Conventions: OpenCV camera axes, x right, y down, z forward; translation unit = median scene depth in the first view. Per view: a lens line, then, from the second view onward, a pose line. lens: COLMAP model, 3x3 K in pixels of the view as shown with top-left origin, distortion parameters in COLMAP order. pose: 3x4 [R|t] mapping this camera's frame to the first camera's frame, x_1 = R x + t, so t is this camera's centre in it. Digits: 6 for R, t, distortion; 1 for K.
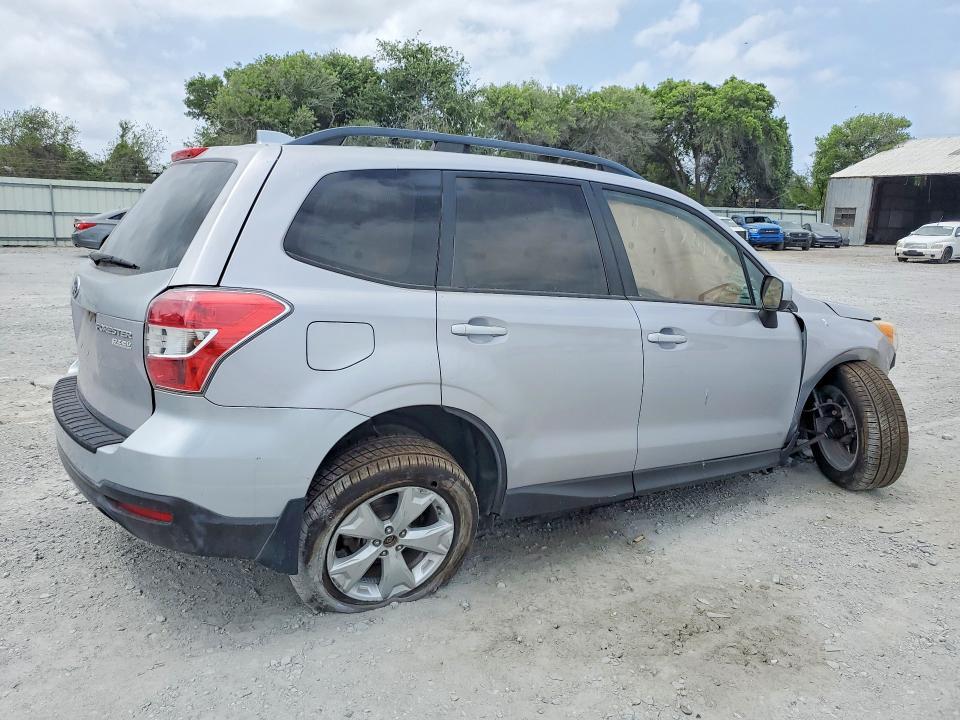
lens RADIAL K [[743.3, 0, 474.0], [0, 743.3, 359.0], [0, 0, 1]] dist [0.000115, 0.006267]
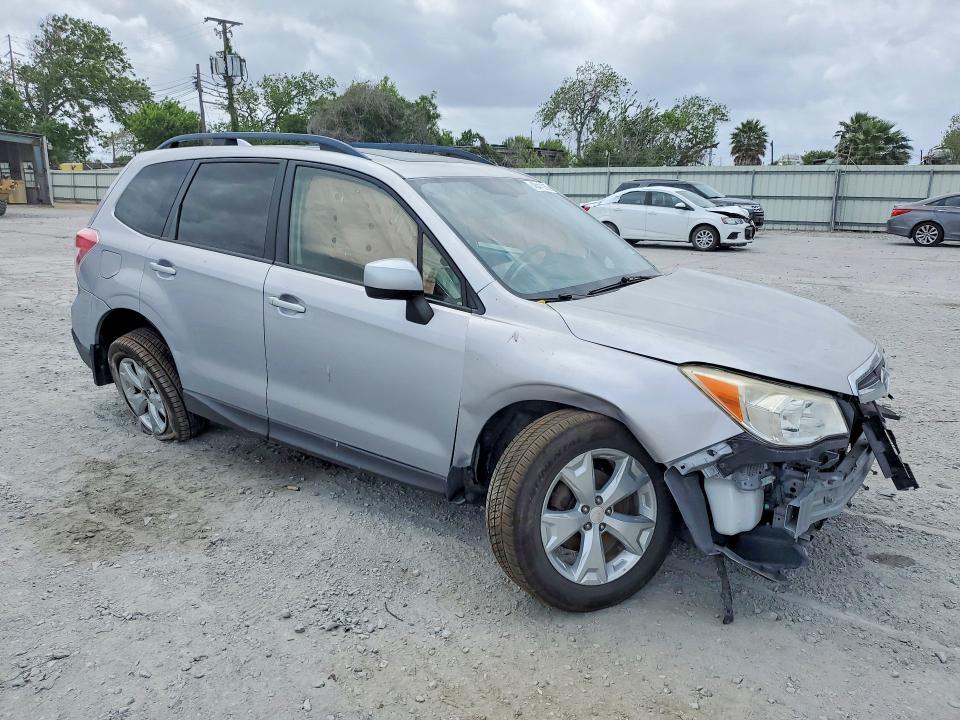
lens RADIAL K [[743.3, 0, 474.0], [0, 743.3, 359.0], [0, 0, 1]] dist [0.000115, 0.006267]
pose [[0.386471, 0.187180, -0.903108, 1.308881], [-0.173081, 0.976512, 0.128327, -0.131572], [0.905915, 0.106717, 0.409791, 0.796436]]
